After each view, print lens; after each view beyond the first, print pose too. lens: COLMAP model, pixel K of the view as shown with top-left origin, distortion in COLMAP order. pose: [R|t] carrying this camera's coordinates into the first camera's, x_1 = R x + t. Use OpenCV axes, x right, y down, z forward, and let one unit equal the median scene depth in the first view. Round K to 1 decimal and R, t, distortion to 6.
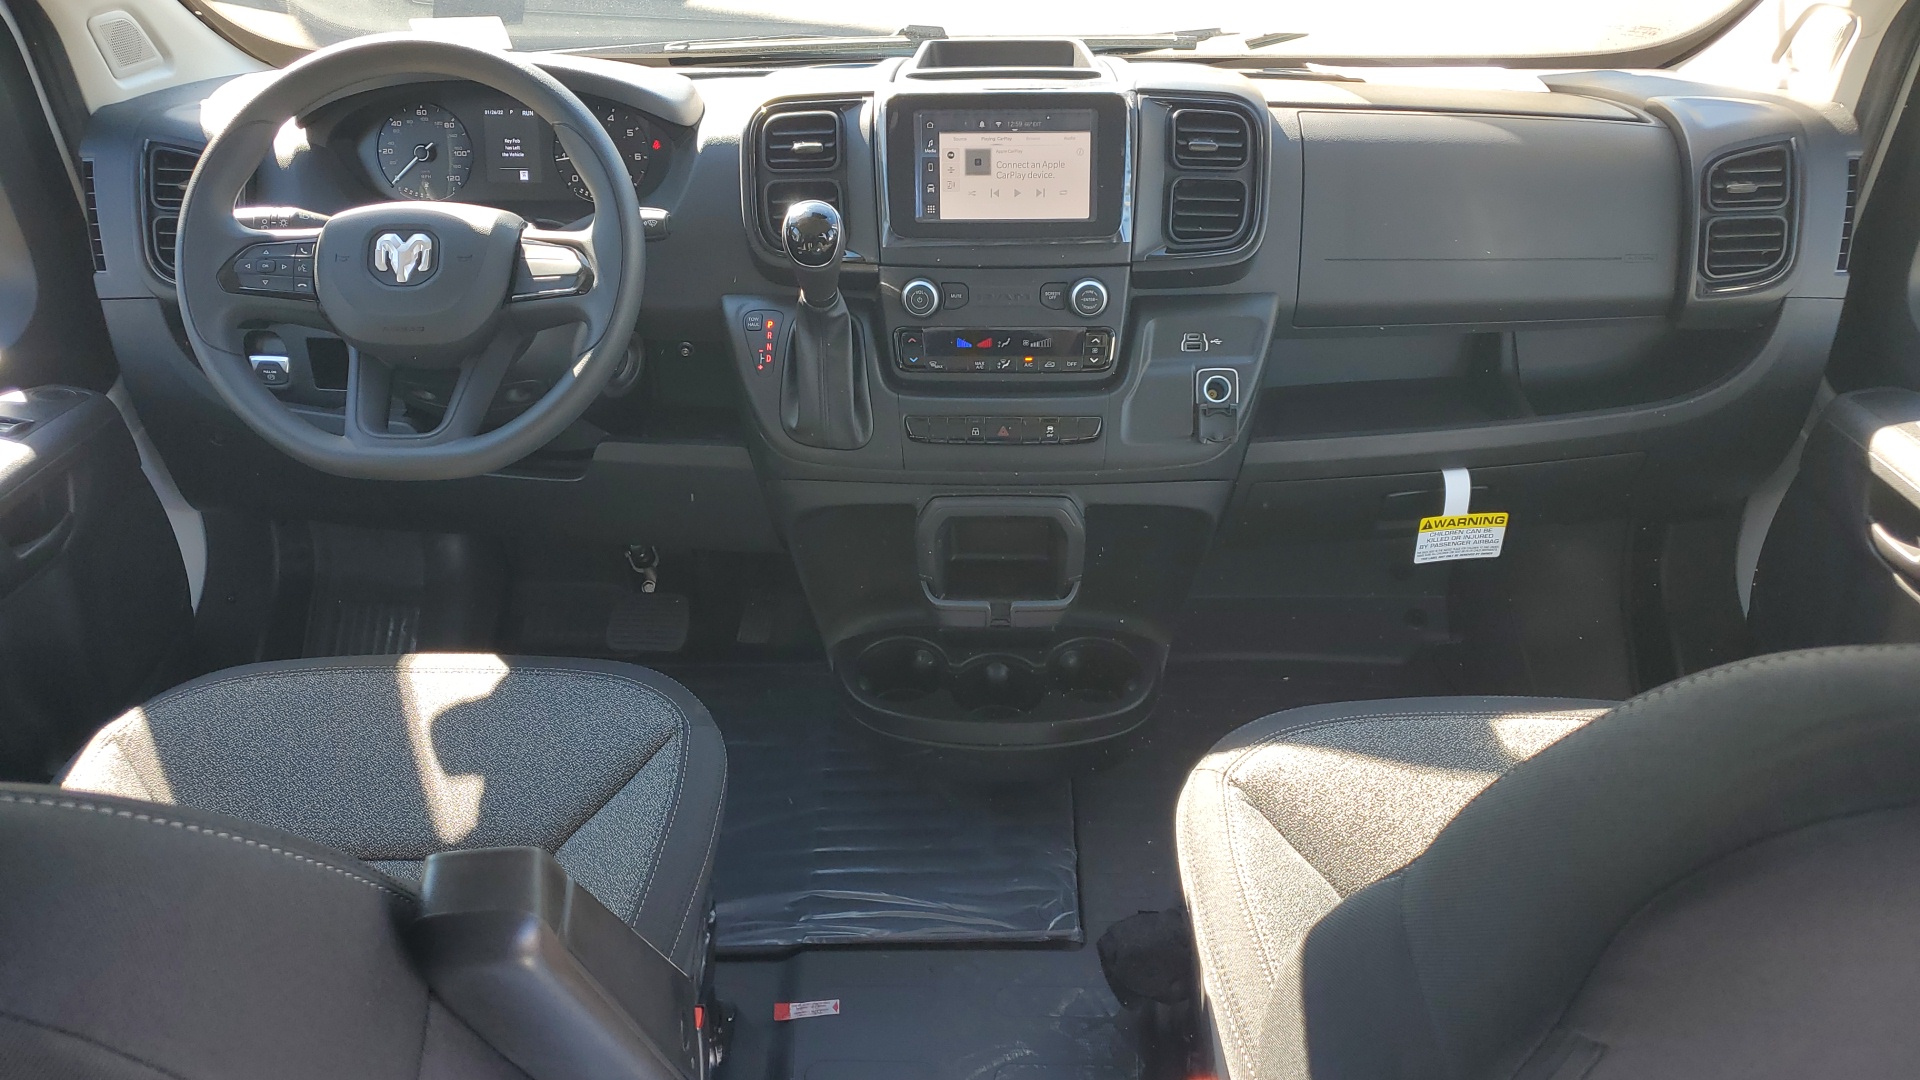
lens RADIAL K [[1460.4, 0, 965.0], [0, 1460.4, 564.9], [0, 0, 1]] dist [0.108358, -0.206638]
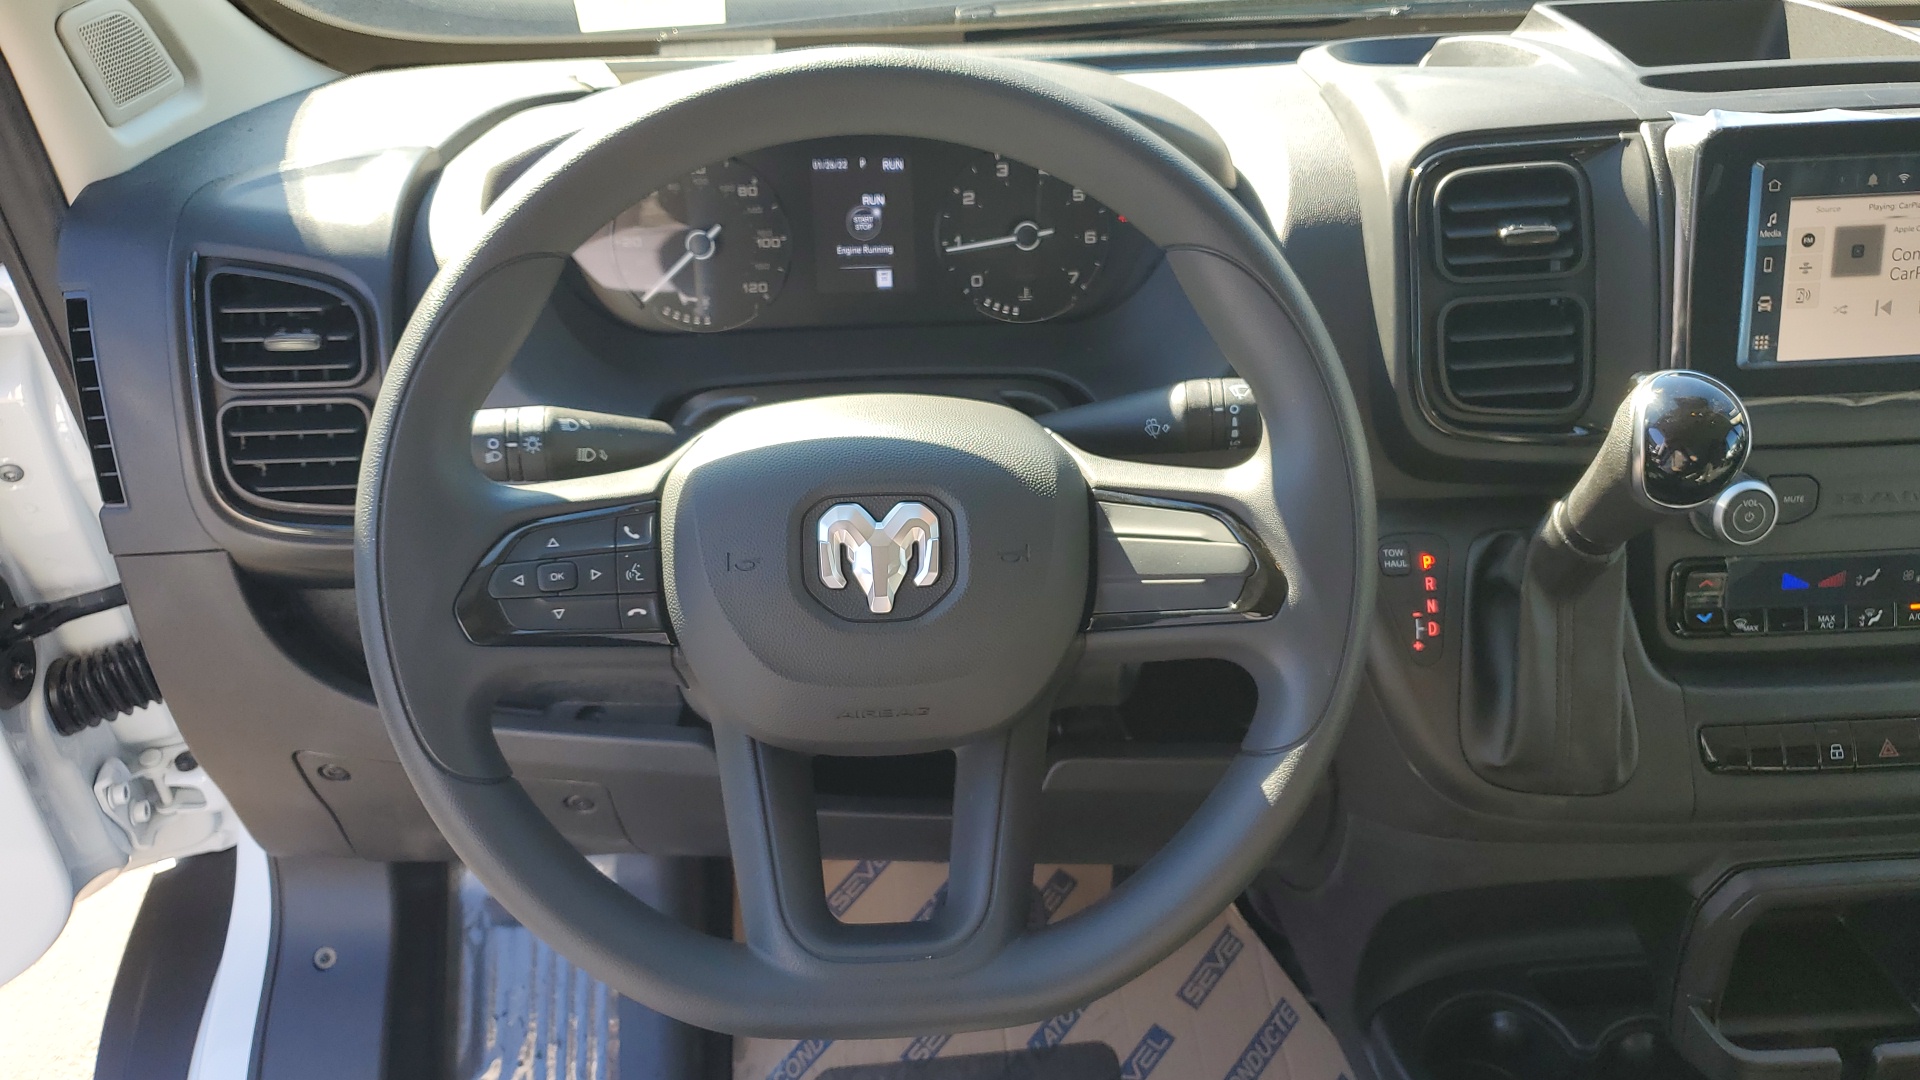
lens RADIAL K [[1543.3, 0, 960.0], [0, 1543.3, 540.0], [0, 0, 1]] dist [-0.033853, 0.061574]
pose [[0.996861, -0.049311, 0.061943, -0.342046], [0.047462, 0.998392, 0.030983, -0.201569], [-0.063371, -0.027945, 0.997599, 0.470162]]
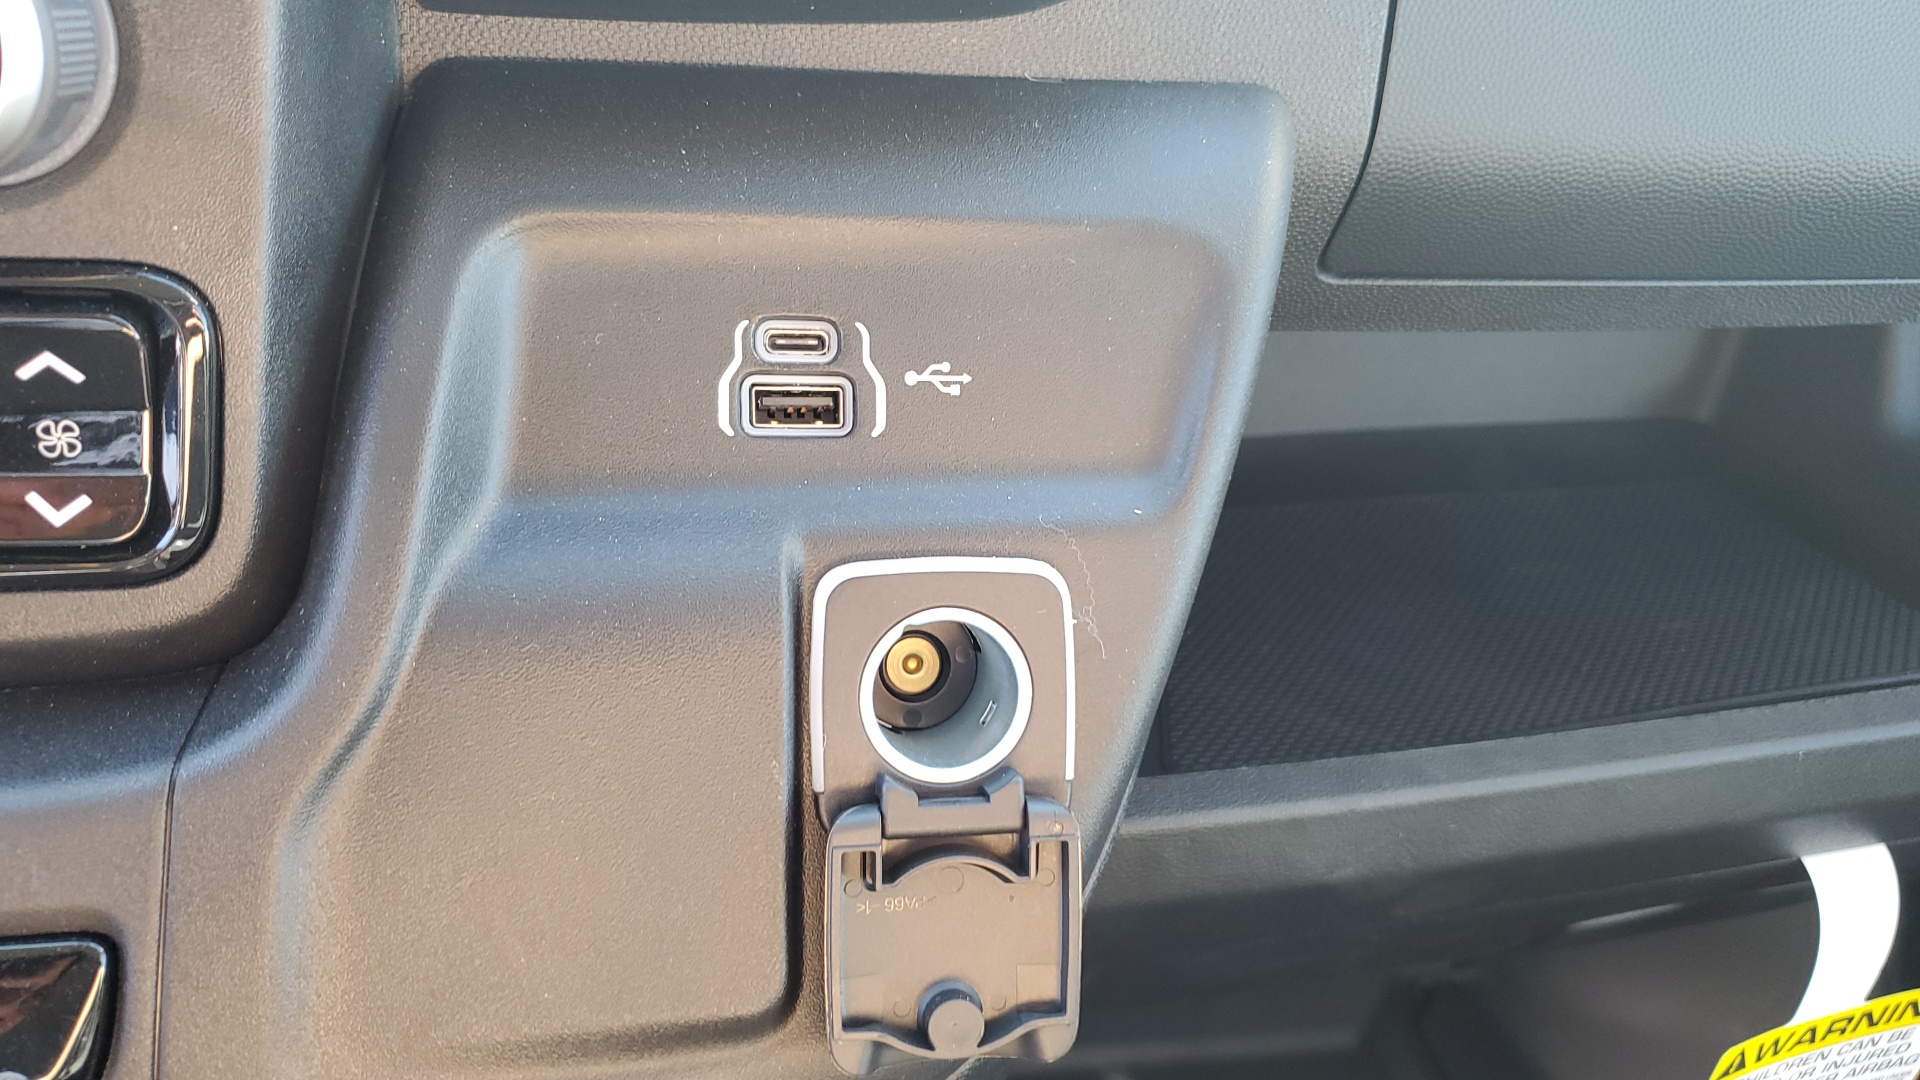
lens RADIAL K [[1460.4, 0, 965.0], [0, 1460.4, 564.9], [0, 0, 1]] dist [0.108358, -0.206638]
pose [[0.979035, -0.016465, 0.203025, 0.145105], [-0.001804, 0.995988, 0.089469, -0.149661], [-0.203683, -0.087960, 0.975078, 0.863735]]
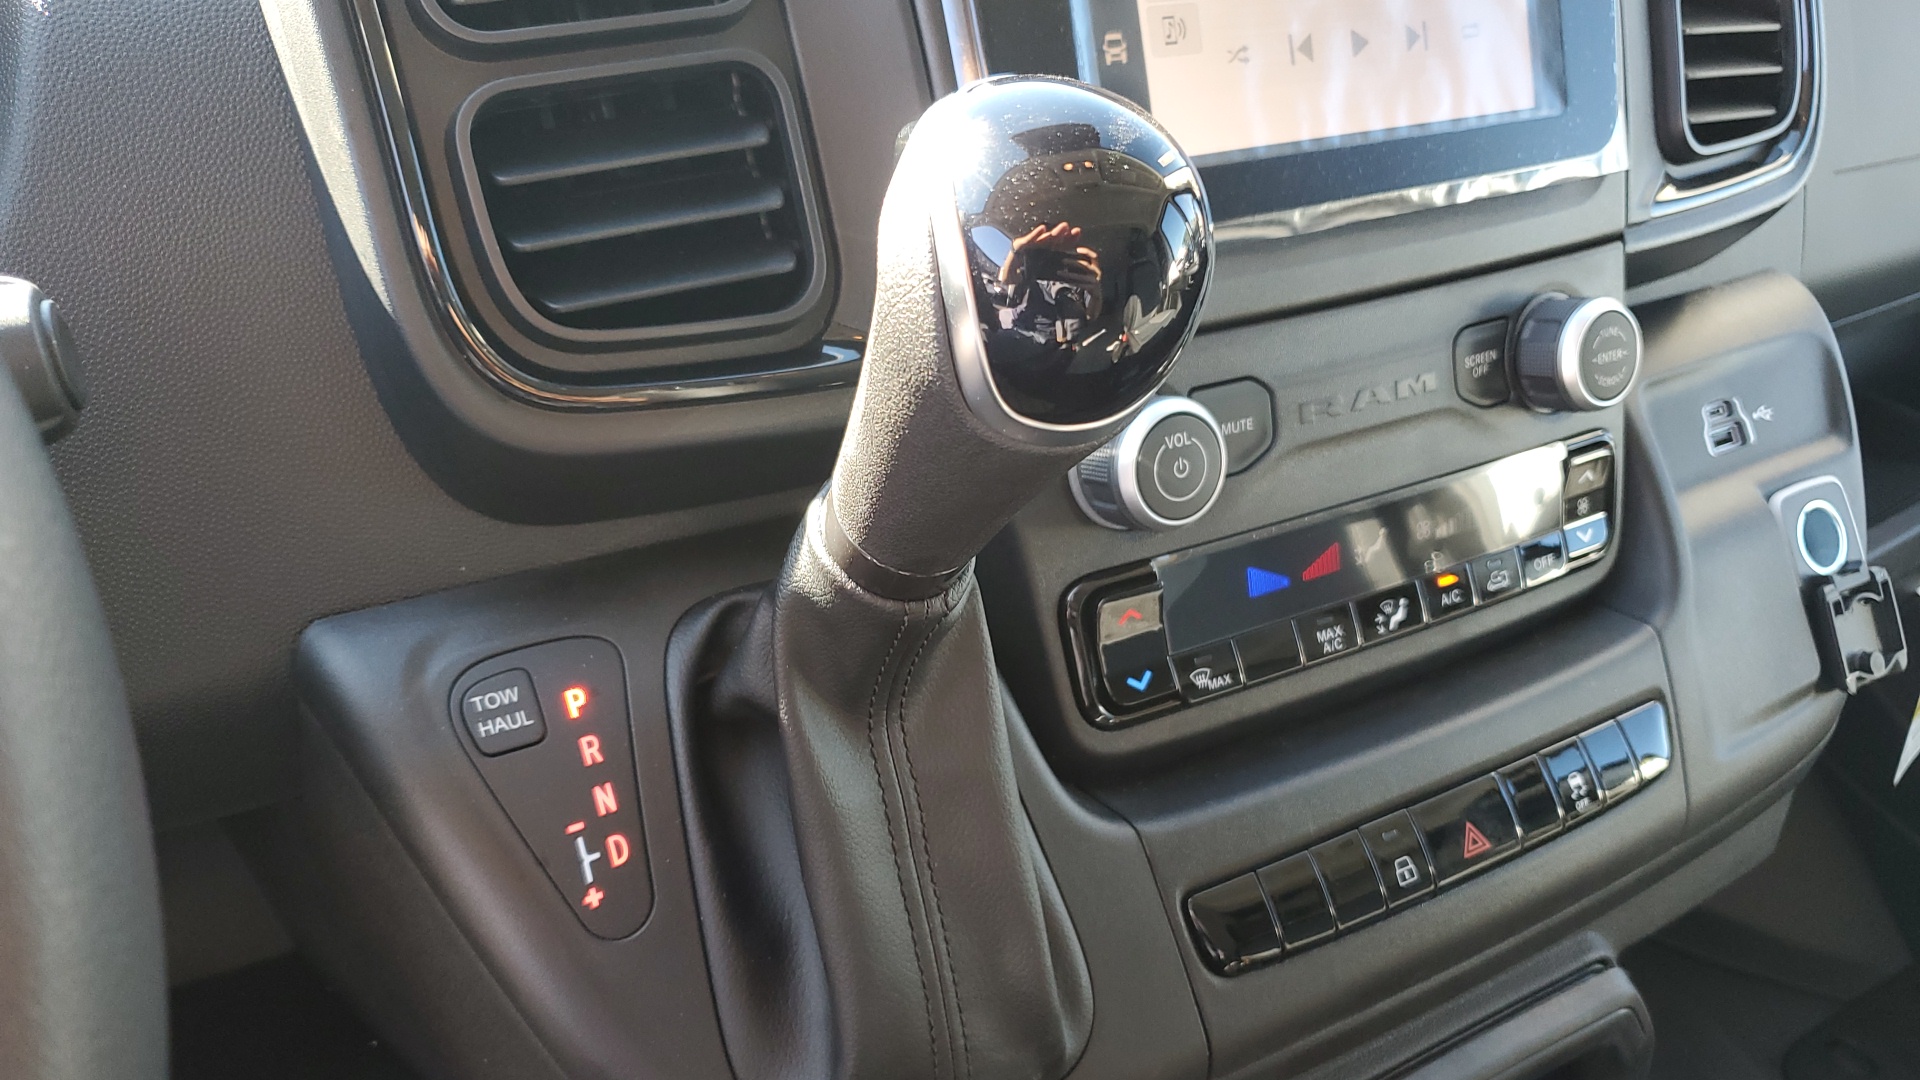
lens RADIAL K [[1460.4, 0, 965.0], [0, 1460.4, 564.9], [0, 0, 1]] dist [0.108358, -0.206638]
pose [[0.853259, -0.234268, 0.465904, -0.187976], [0.252064, 0.967393, 0.024799, -0.179305], [-0.456522, 0.096278, 0.884488, 0.783023]]
